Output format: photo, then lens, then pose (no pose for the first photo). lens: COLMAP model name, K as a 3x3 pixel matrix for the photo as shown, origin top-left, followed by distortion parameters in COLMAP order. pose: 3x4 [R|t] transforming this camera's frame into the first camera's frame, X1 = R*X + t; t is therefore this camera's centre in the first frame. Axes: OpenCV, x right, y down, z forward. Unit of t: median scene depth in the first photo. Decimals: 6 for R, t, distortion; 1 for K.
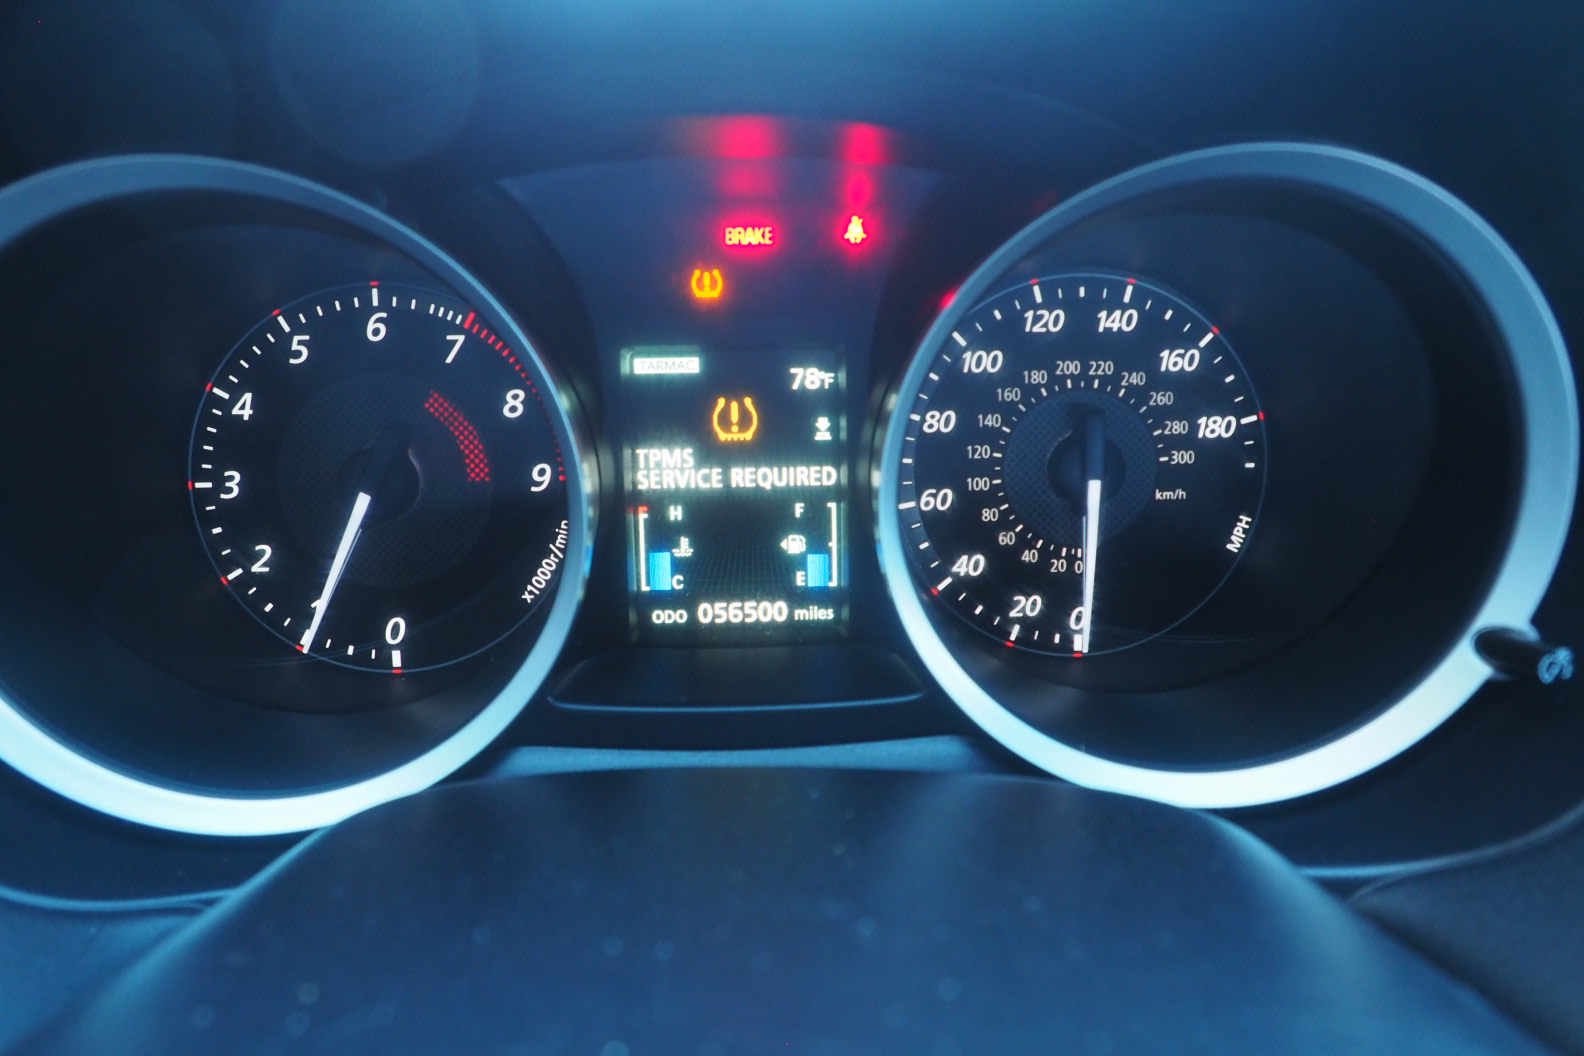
lens RADIAL K [[1118.0, 0, 805.6], [0, 1118.0, 527.2], [0, 0, 1]] dist [-0.025530, 0.008158]
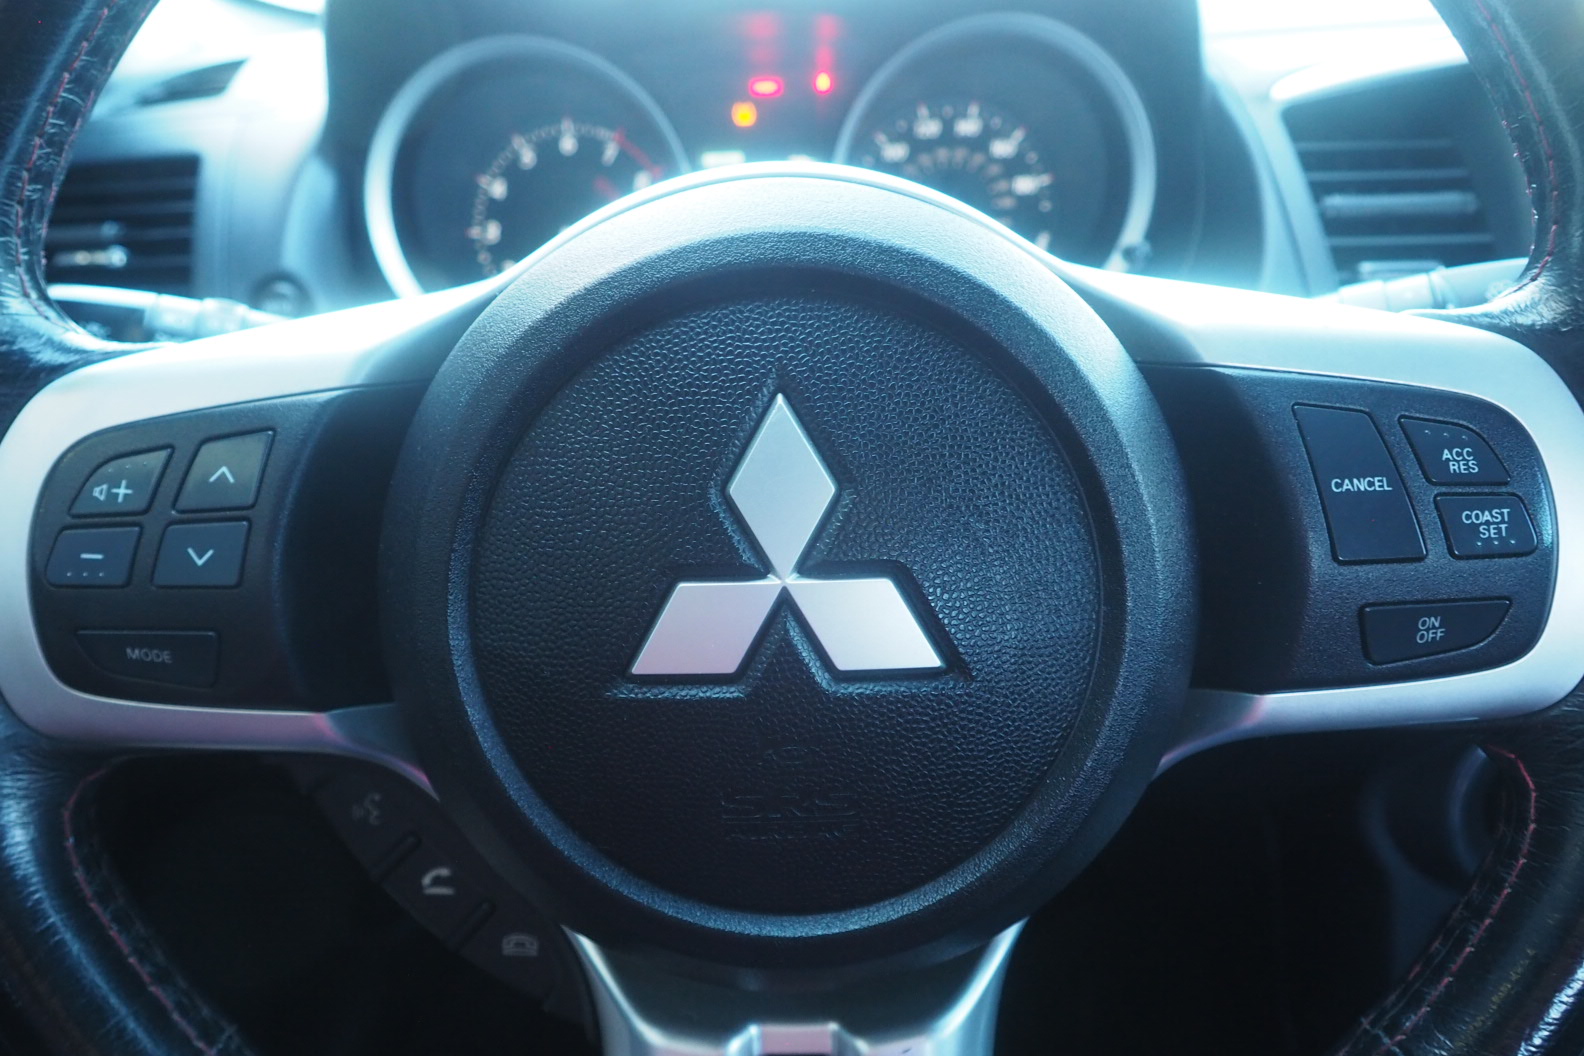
lens RADIAL K [[1118.0, 0, 794.6], [0, 1118.0, 518.4], [0, 0, 1]] dist [-0.025530, 0.008158]
pose [[0.999370, -0.027264, -0.022704, 0.018432], [0.028026, 0.999031, 0.033937, 0.387002], [0.021757, -0.034551, 0.999166, -0.857157]]
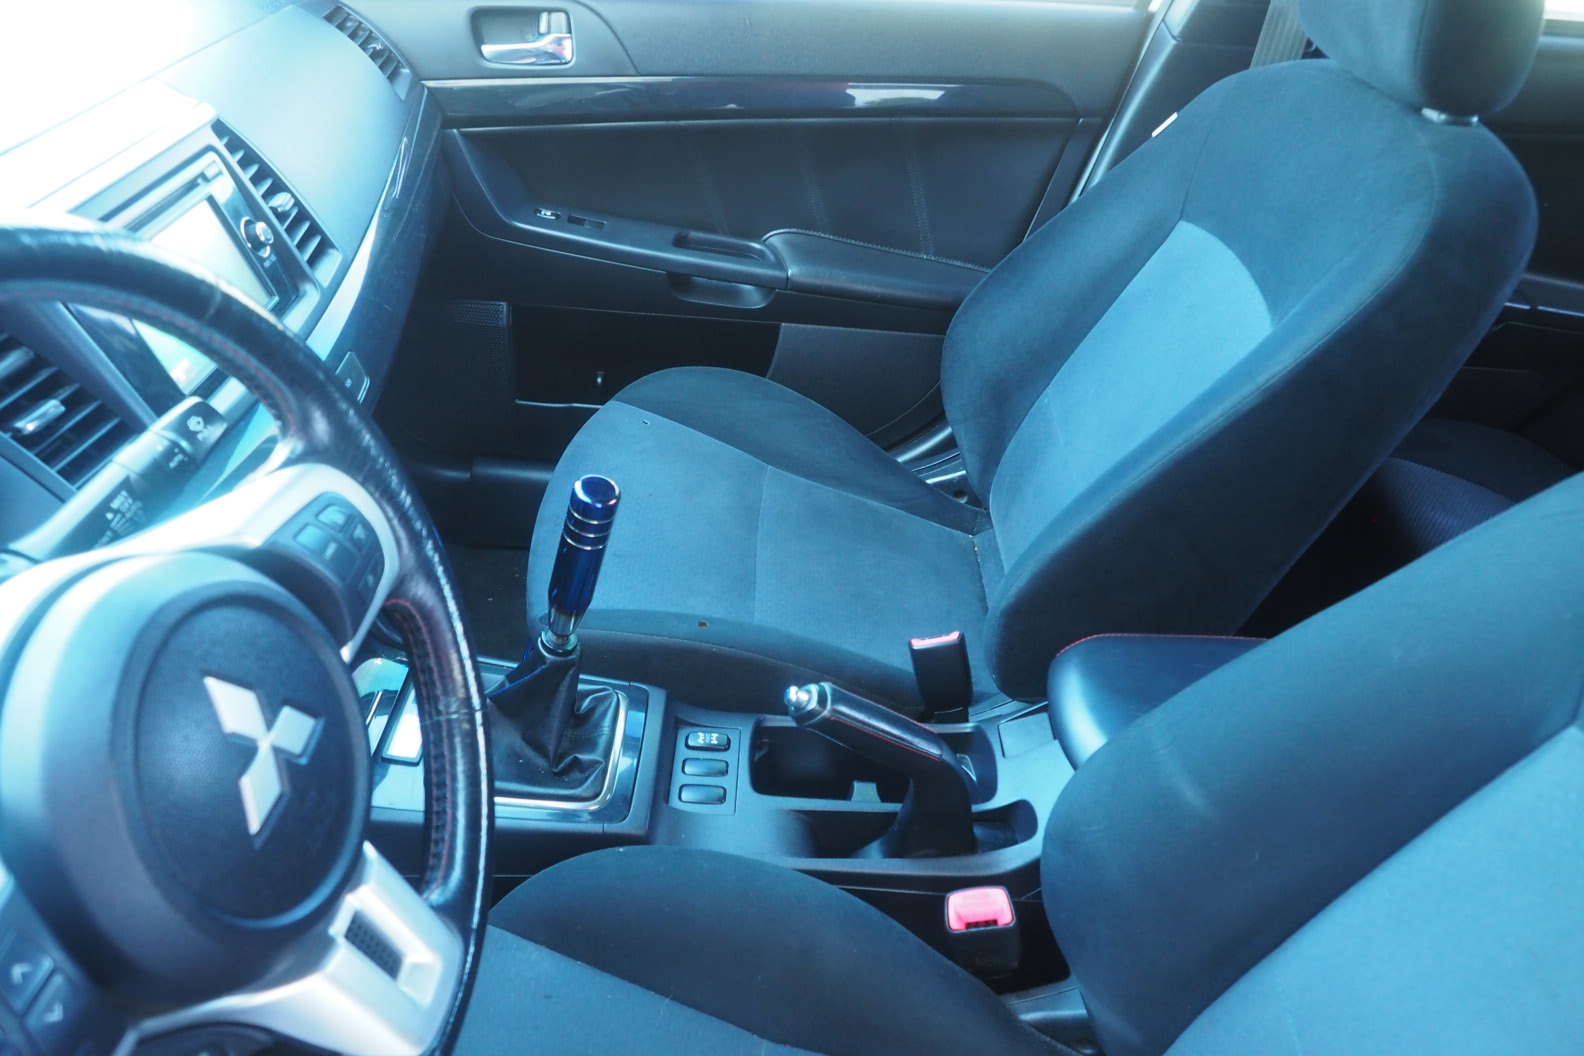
lens RADIAL K [[1118.0, 0, 793.0], [0, 1118.0, 527.5], [0, 0, 1]] dist [-0.025530, 0.008158]
pose [[0.053290, -0.568819, 0.820735, -0.966043], [0.338398, 0.783557, 0.521080, -0.271119], [-0.939493, 0.249966, 0.234243, -1.204846]]
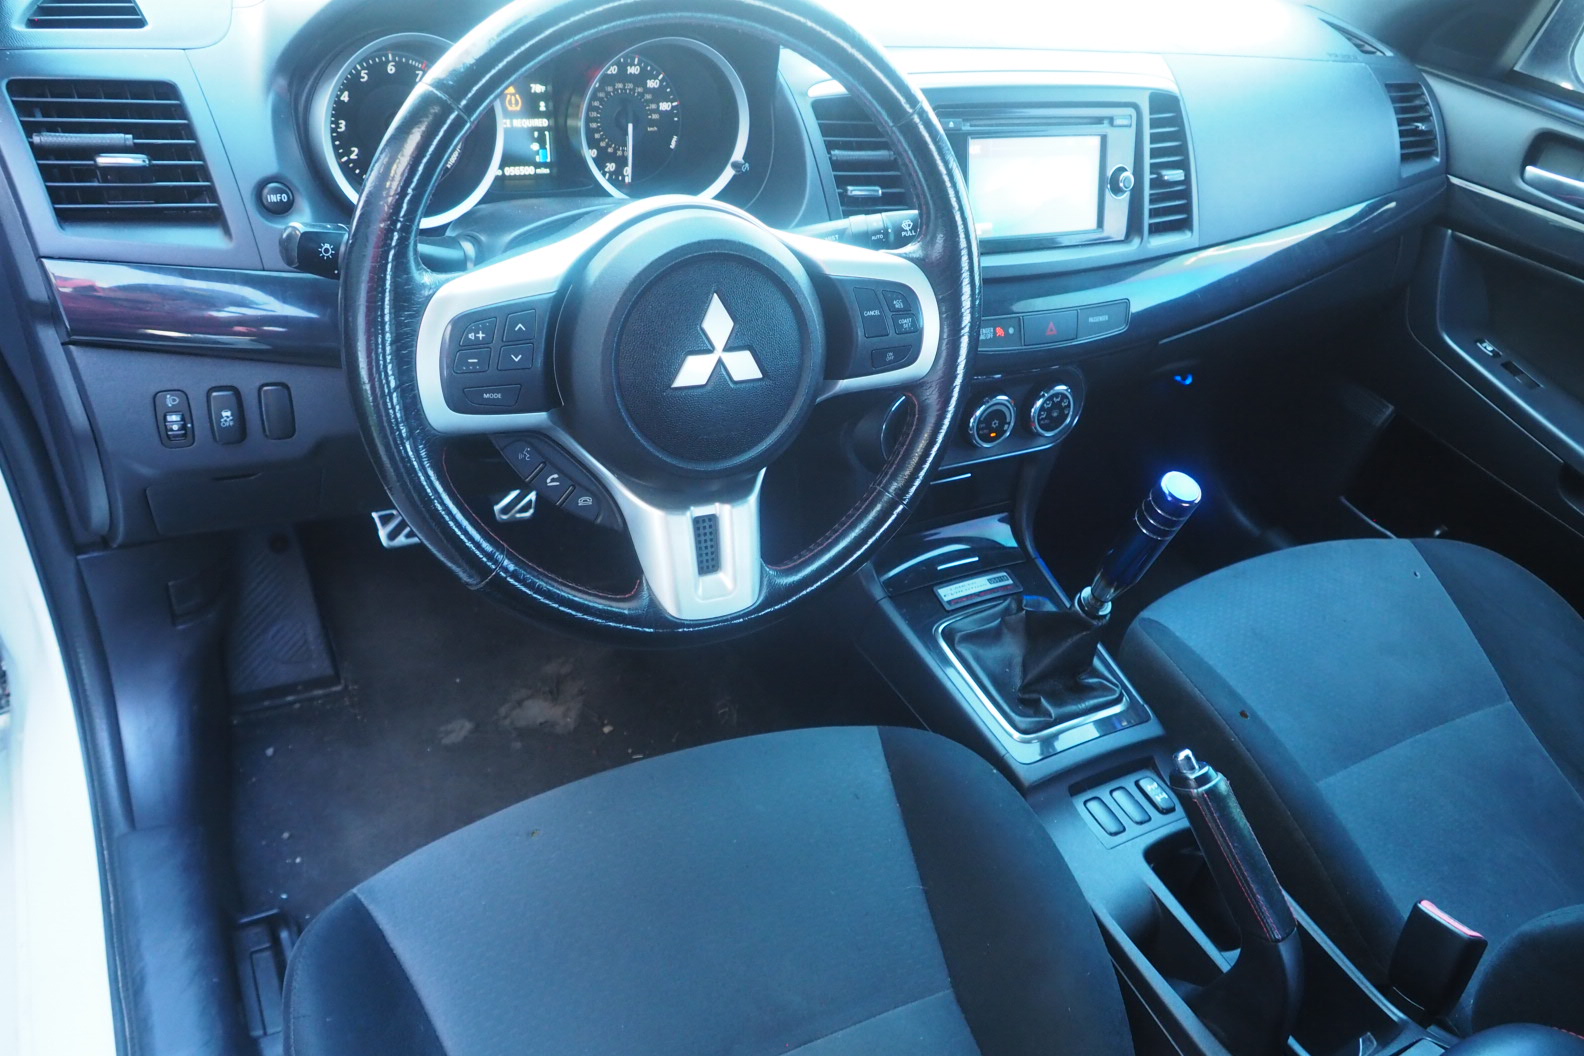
lens RADIAL K [[1118.0, 0, 795.6], [0, 1118.0, 523.4], [0, 0, 1]] dist [-0.025530, 0.008158]
pose [[0.888426, -0.152134, 0.433075, -0.852450], [0.024709, 0.957961, 0.285832, 0.149820], [-0.458354, -0.243240, 0.854837, -2.161397]]
